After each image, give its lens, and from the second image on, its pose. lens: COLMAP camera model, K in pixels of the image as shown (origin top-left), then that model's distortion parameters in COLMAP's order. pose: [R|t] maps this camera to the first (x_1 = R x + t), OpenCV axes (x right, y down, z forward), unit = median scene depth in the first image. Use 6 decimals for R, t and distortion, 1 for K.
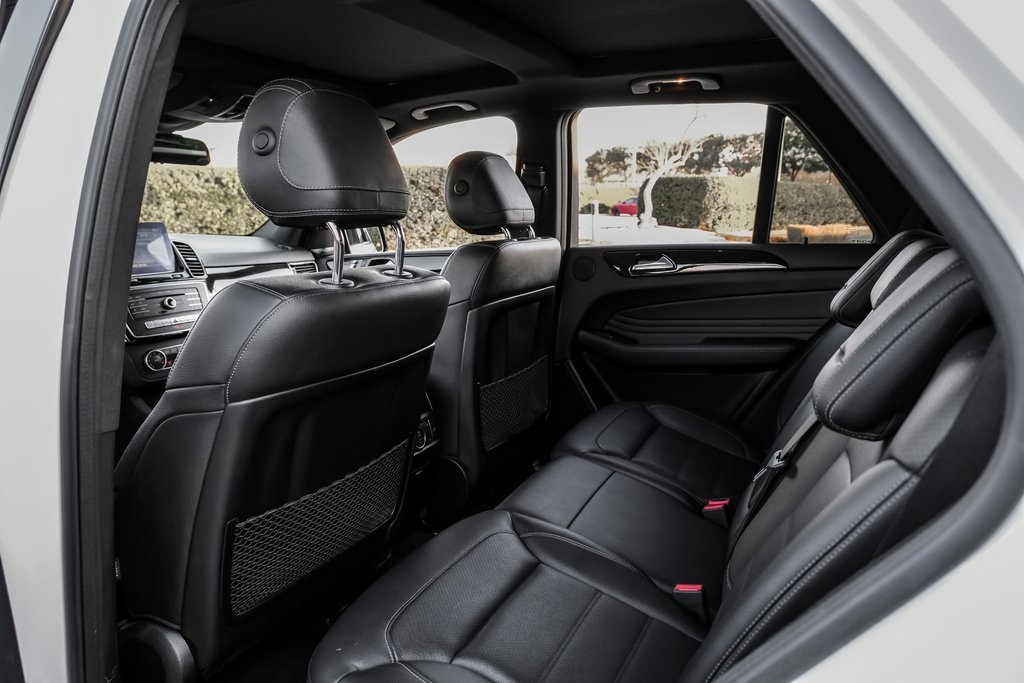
lens RADIAL K [[739.9, 0, 509.0], [0, 739.9, 342.1], [0, 0, 1]] dist [-0.026587, 0.003839]
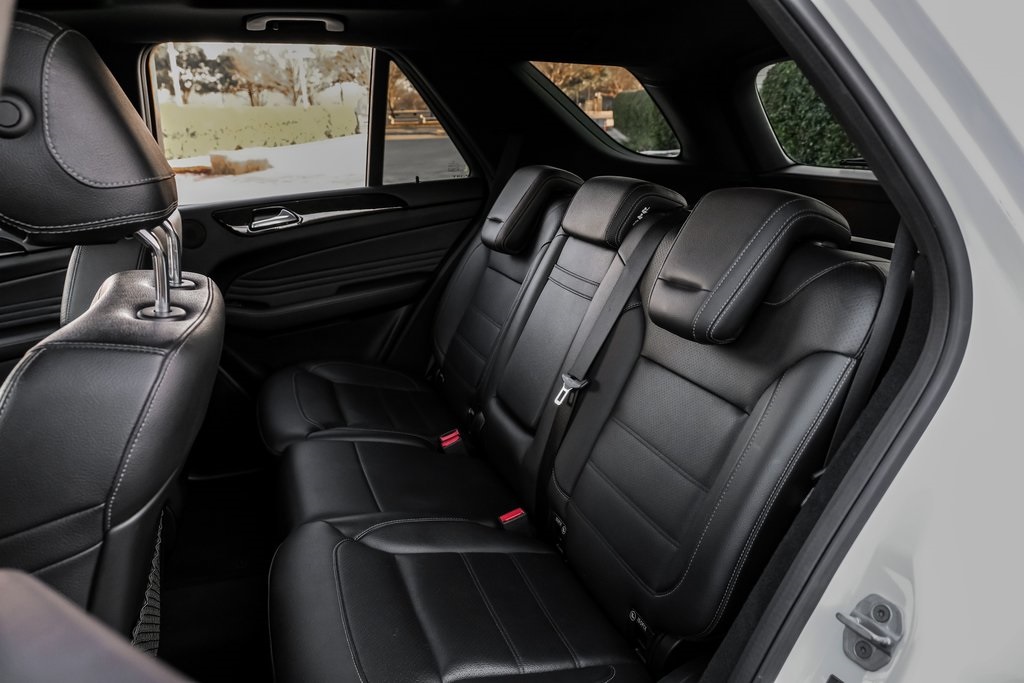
lens RADIAL K [[739.9, 0, 509.0], [0, 739.9, 342.1], [0, 0, 1]] dist [-0.026587, 0.003839]
pose [[0.671677, -0.242868, 0.699904, -0.309407], [0.166380, 0.970056, 0.176942, -0.074834], [-0.721920, -0.002398, 0.691972, 0.158433]]
